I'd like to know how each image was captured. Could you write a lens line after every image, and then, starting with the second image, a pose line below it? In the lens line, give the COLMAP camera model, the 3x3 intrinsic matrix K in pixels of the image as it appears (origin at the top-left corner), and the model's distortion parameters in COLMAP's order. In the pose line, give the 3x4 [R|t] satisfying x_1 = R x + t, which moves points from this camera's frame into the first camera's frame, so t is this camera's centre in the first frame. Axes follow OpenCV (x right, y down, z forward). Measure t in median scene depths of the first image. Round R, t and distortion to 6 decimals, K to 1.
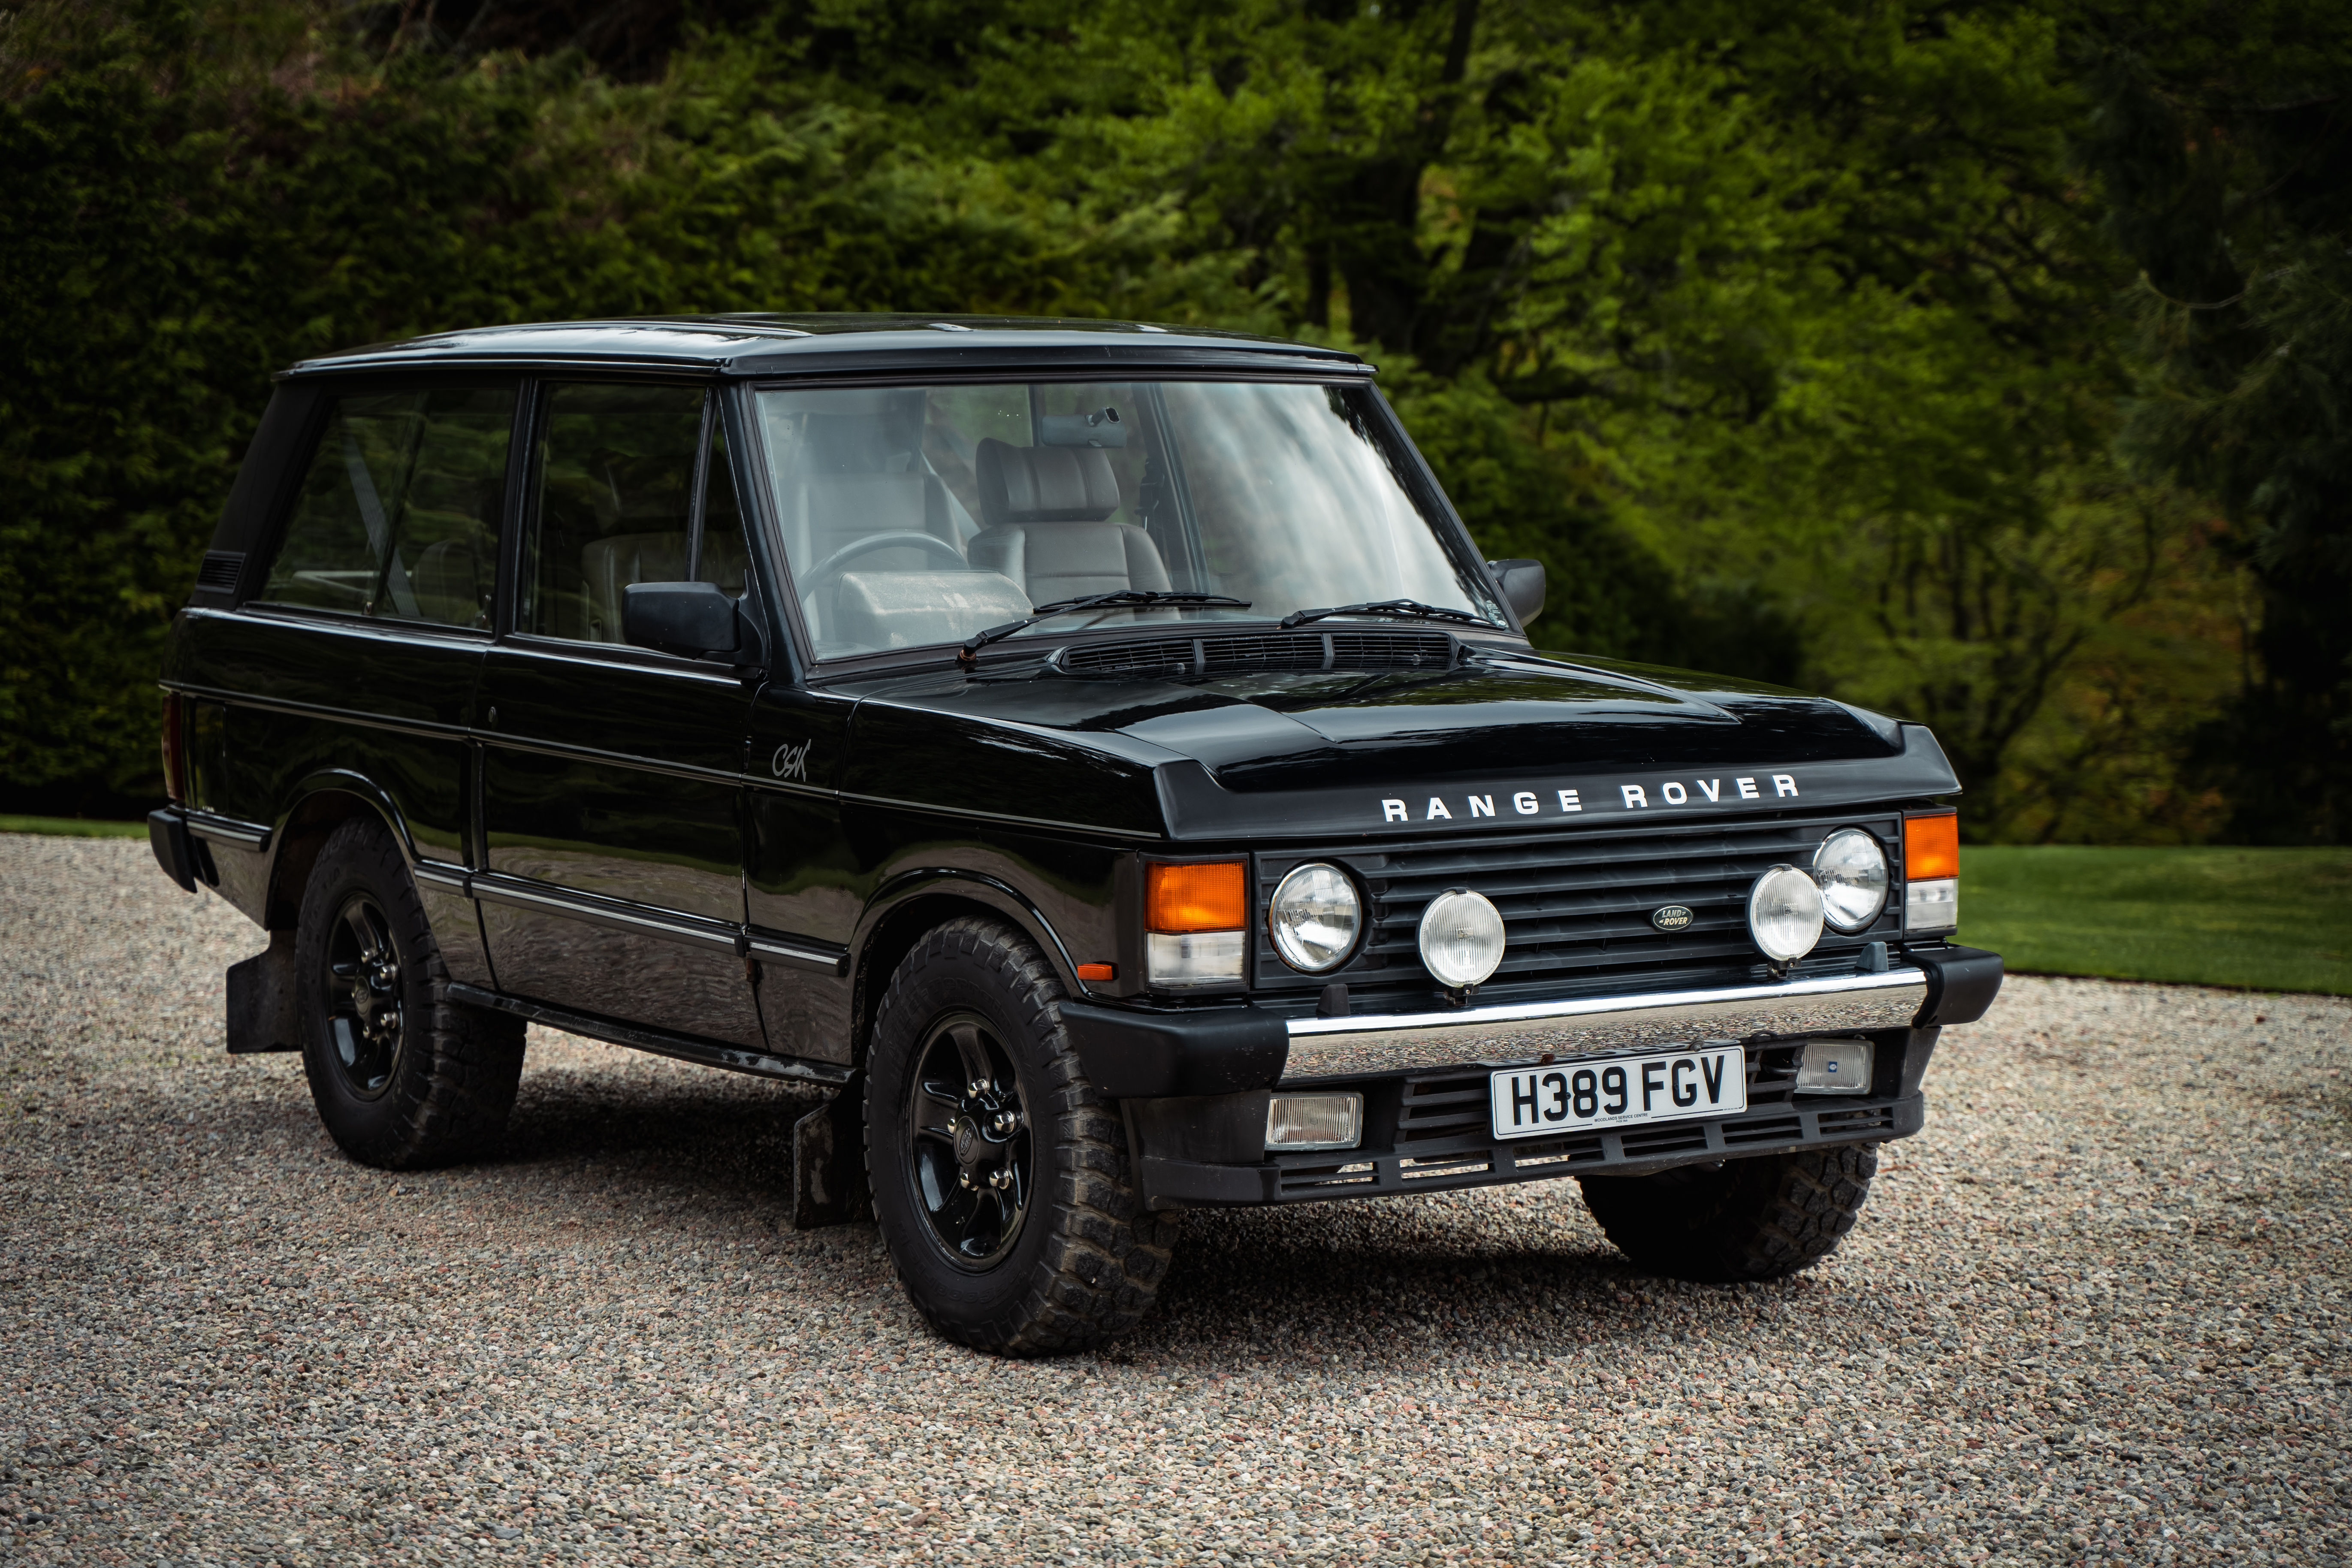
lens RADIAL K [[5180.2, 0, 1176.0], [0, 5180.2, 784.0], [0, 0, 1]] dist [0.314981, -0.308969]
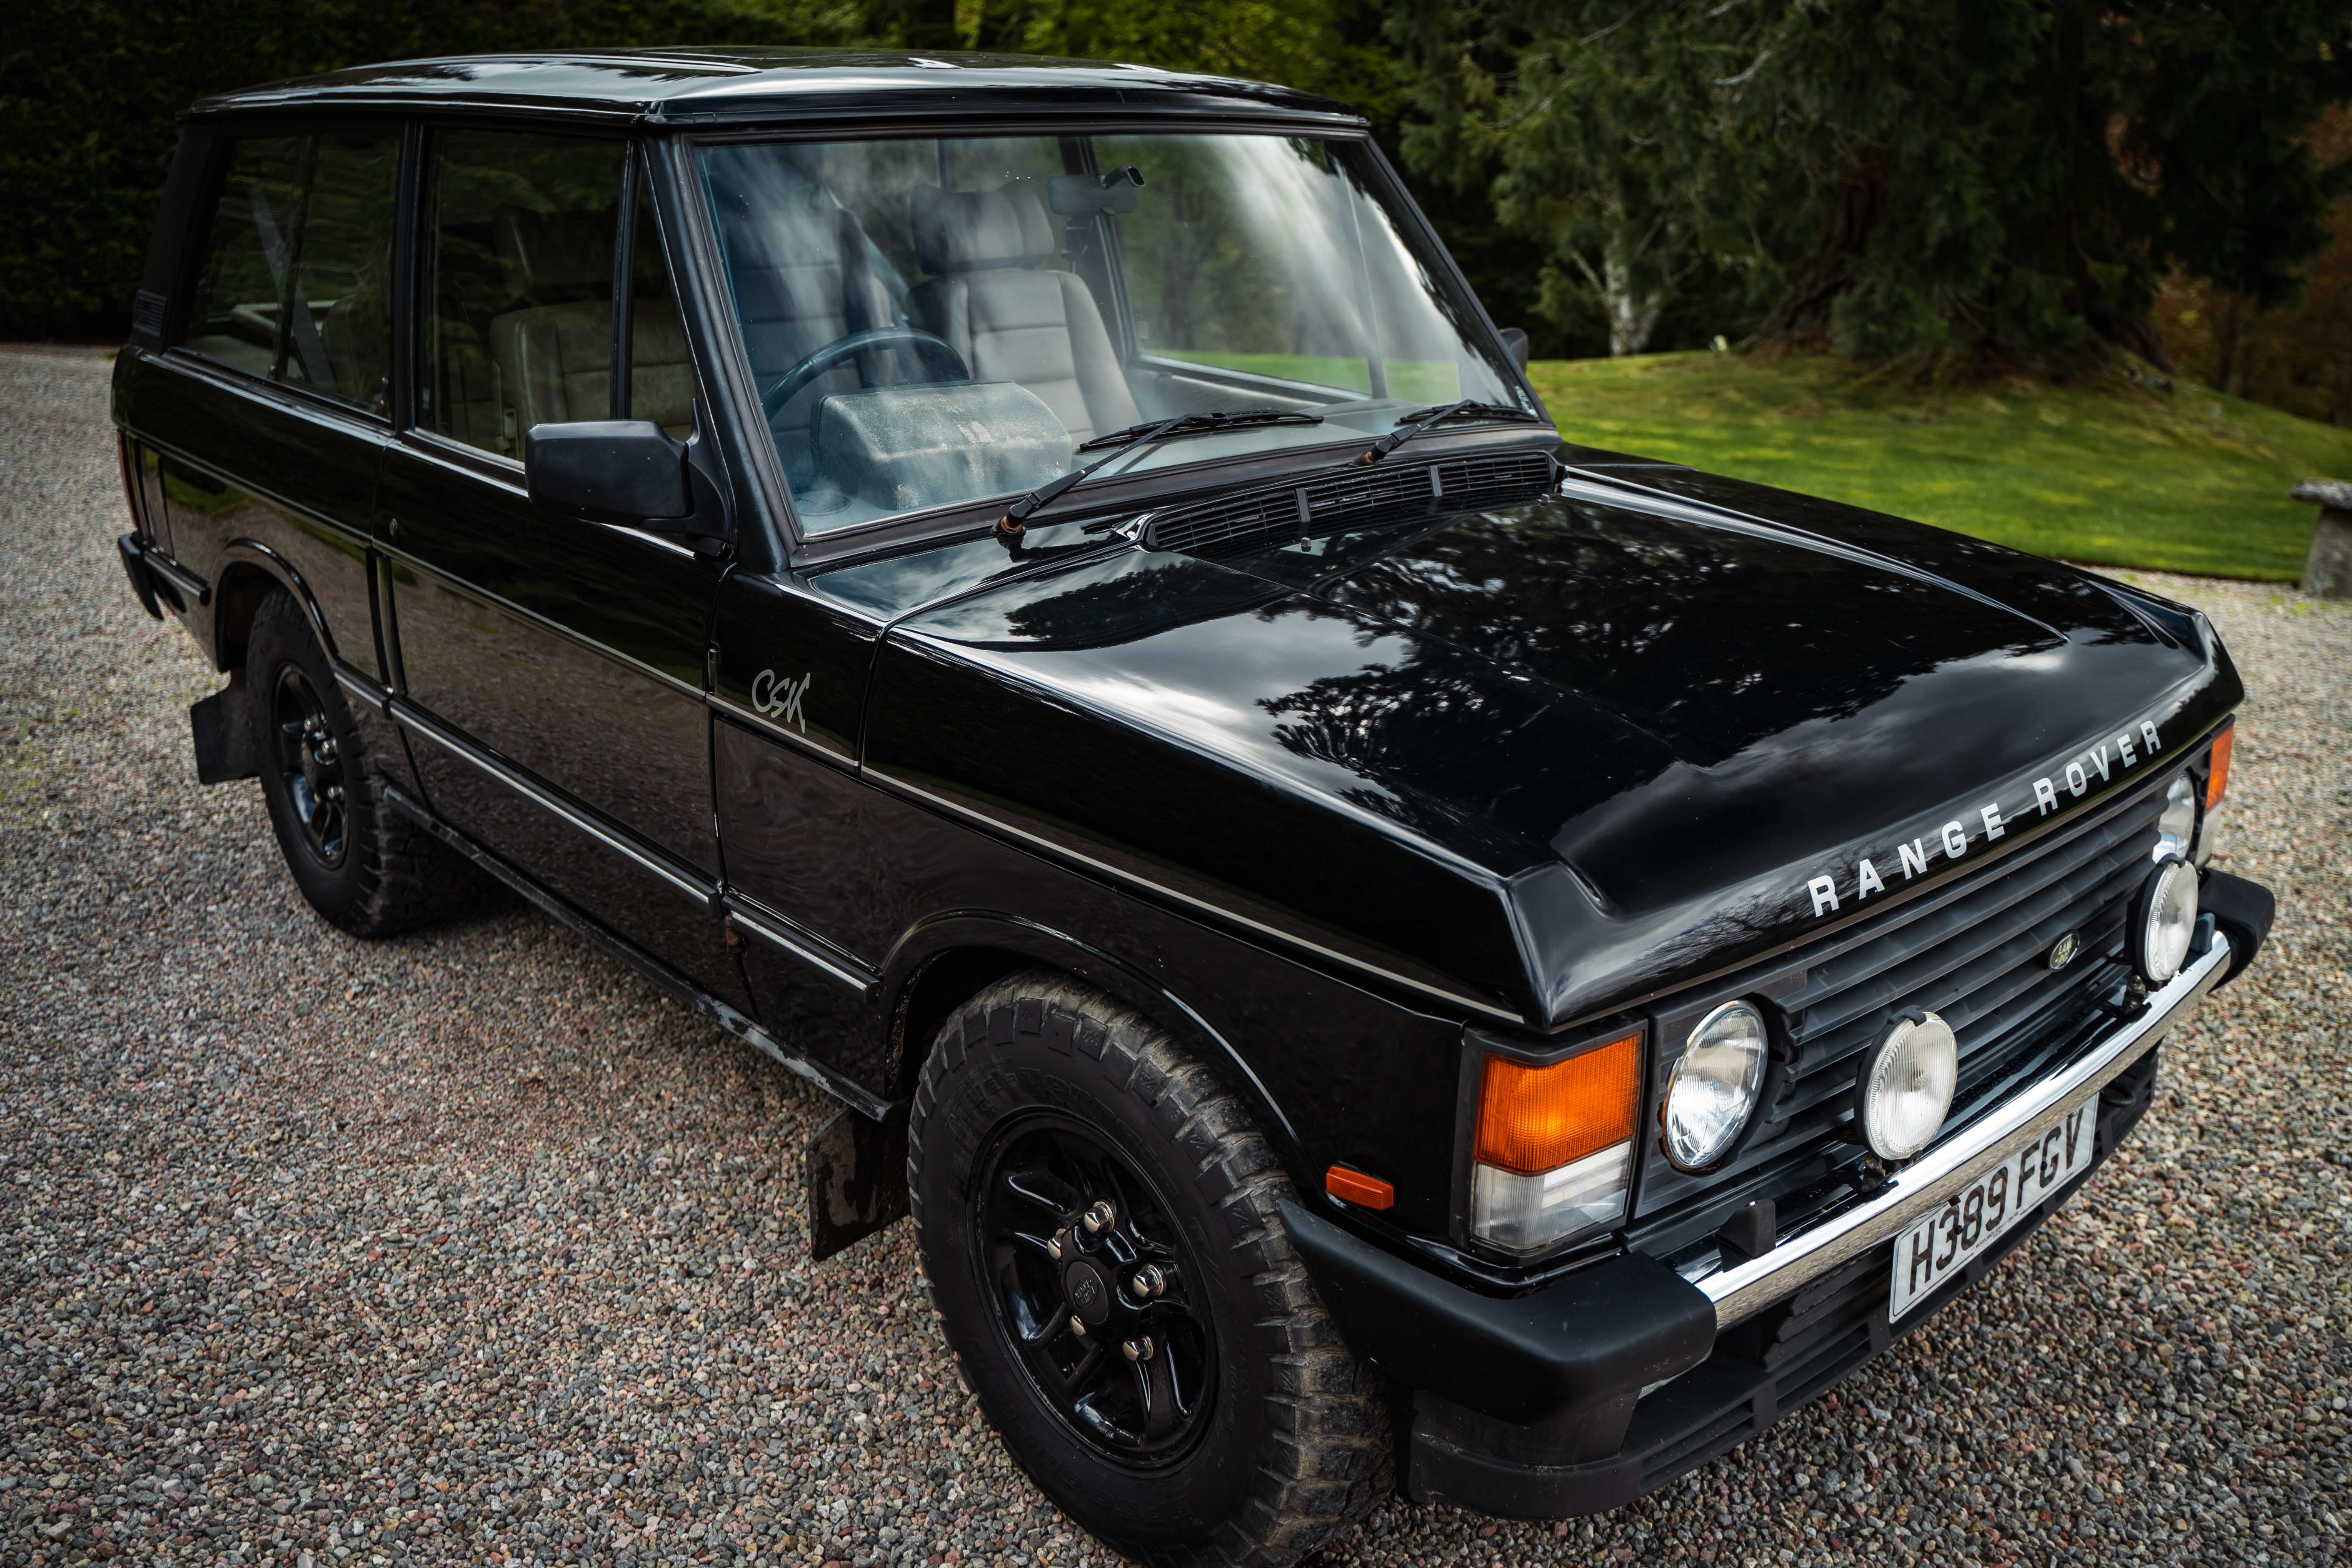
lens RADIAL K [[2003.8, 0, 1221.8], [0, 2003.8, 781.9], [0, 0, 1]] dist [-0.100153, 0.063984]
pose [[0.981023, -0.041826, 0.189329, -0.070641], [-0.007241, 0.967871, 0.251341, -0.065086], [-0.193758, -0.247943, 0.949201, 0.765712]]
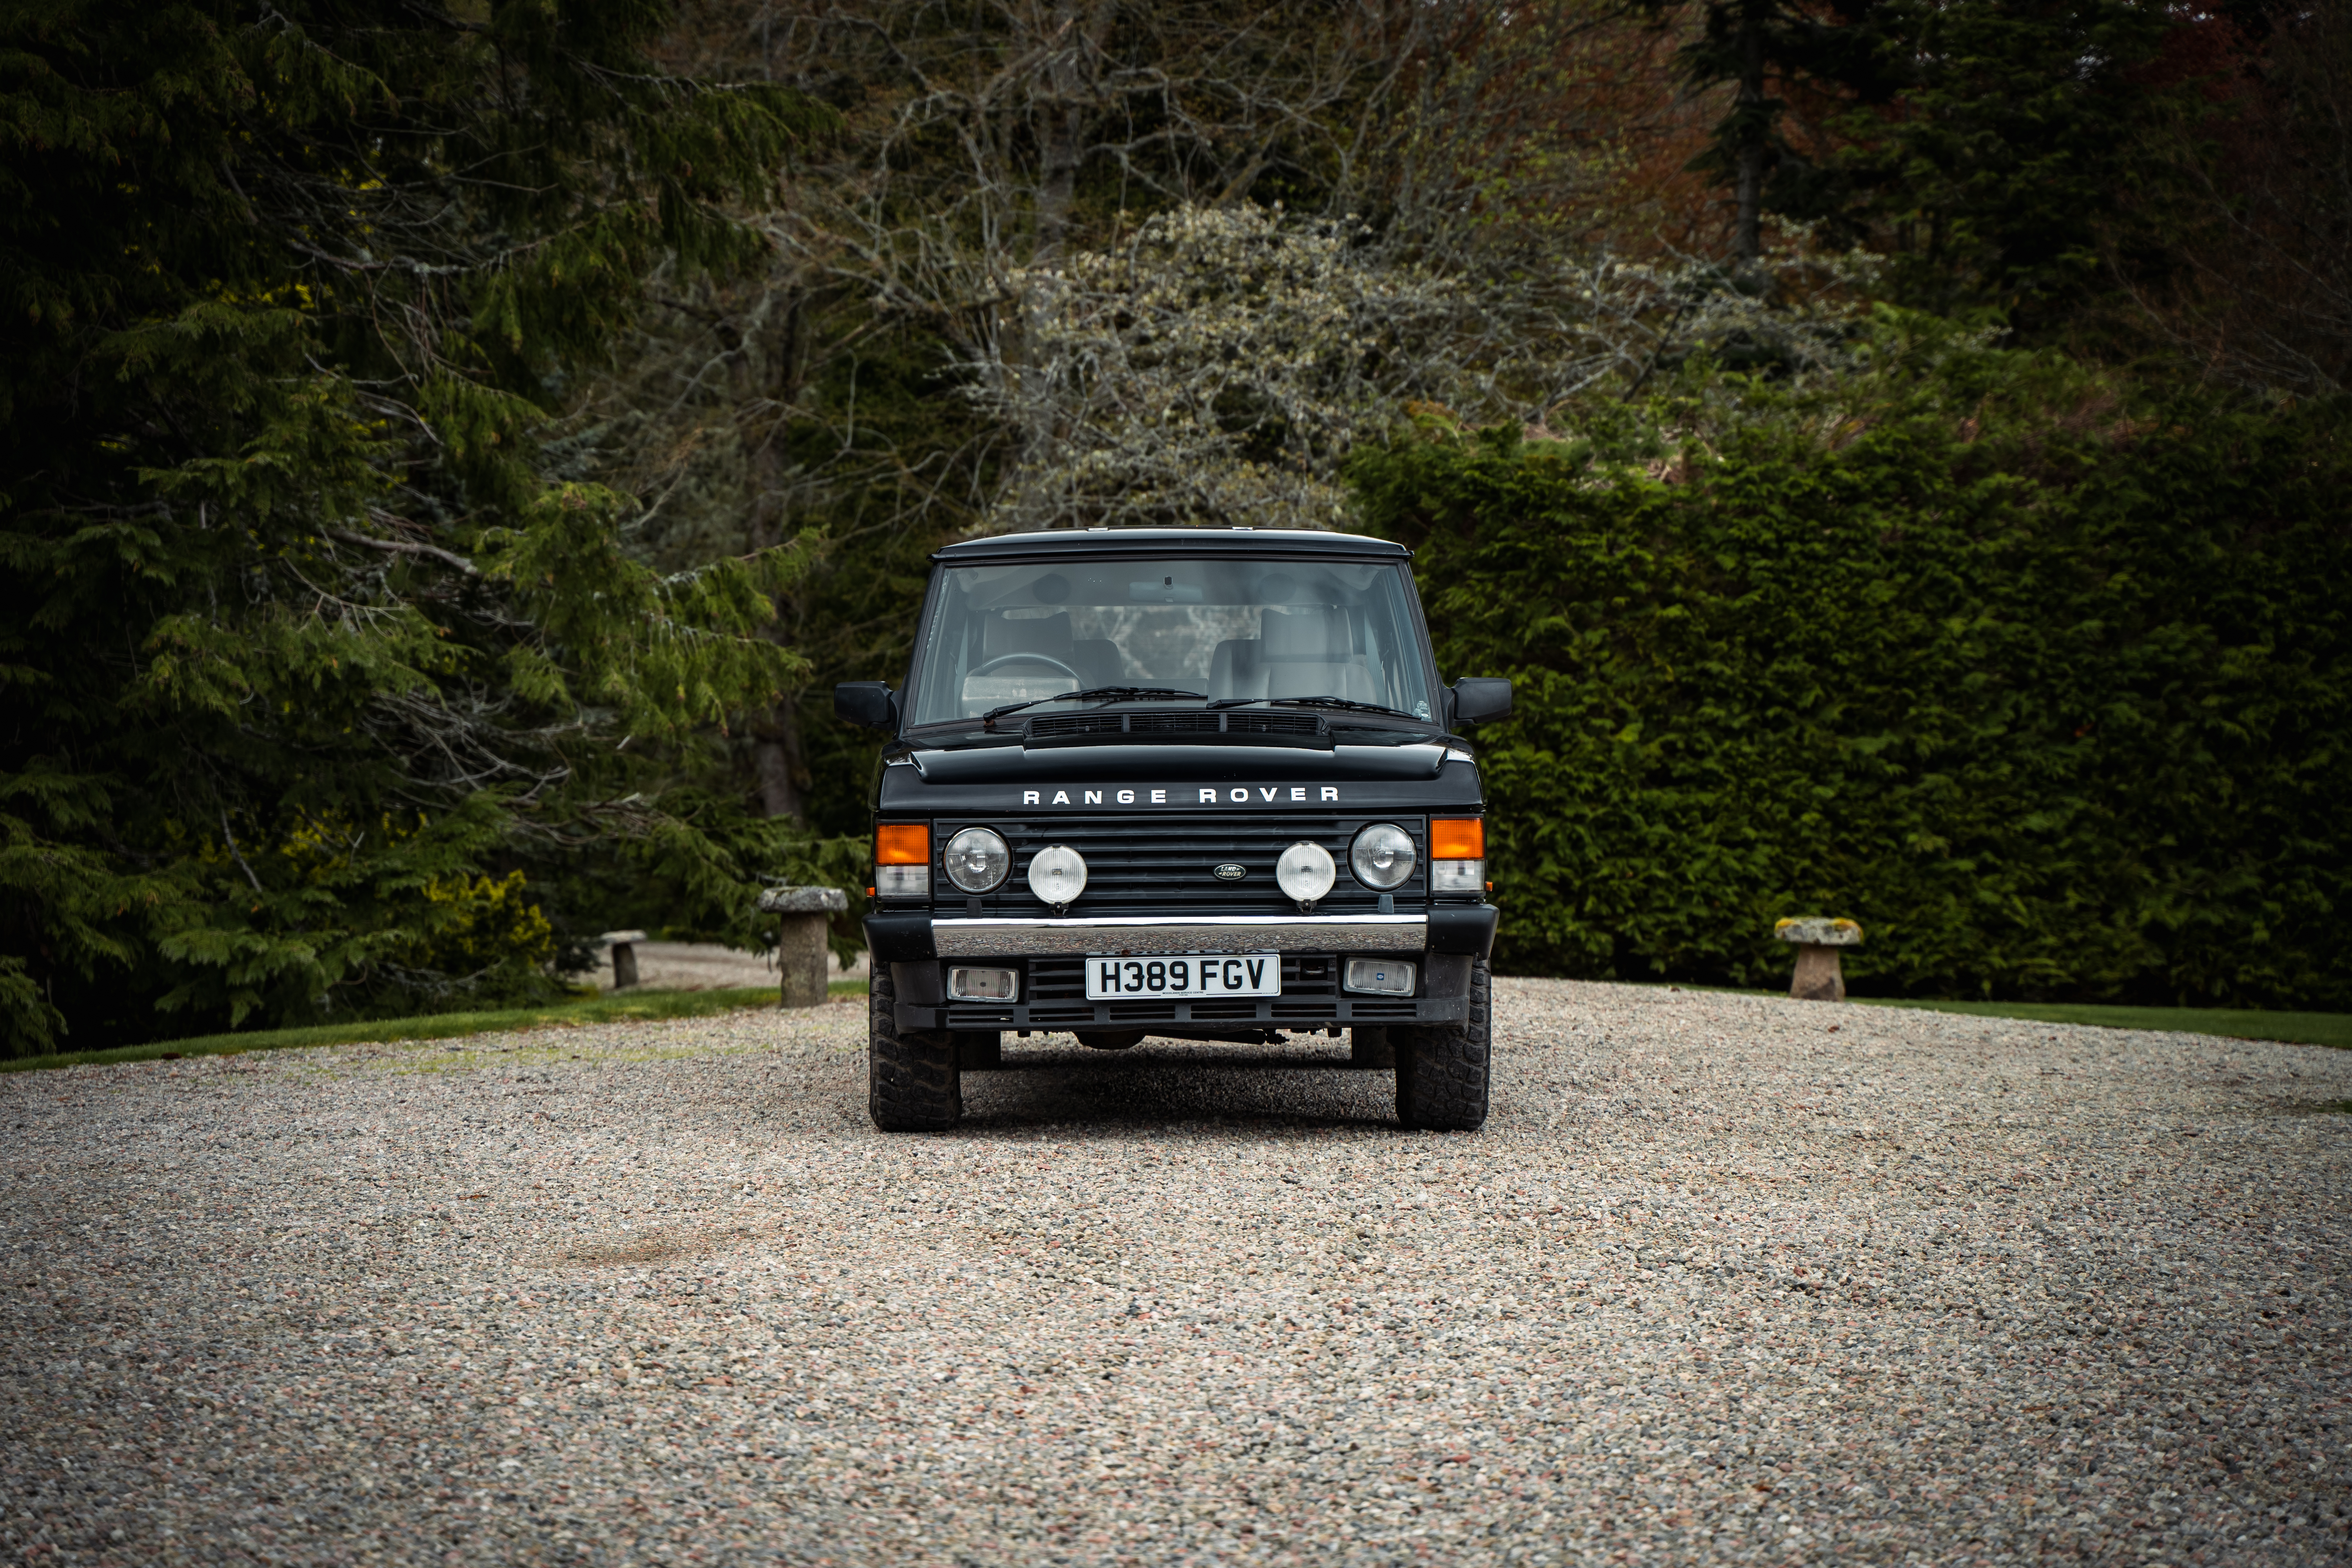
lens RADIAL K [[4844.6, 0, 1217.5], [0, 4844.6, 786.4], [0, 0, 1]] dist [0.240269, 0.053219]
pose [[0.859030, 0.001605, -0.511922, 0.855882], [-0.036378, 0.997658, -0.057917, 0.085983], [0.510630, 0.068375, 0.857077, -0.285574]]
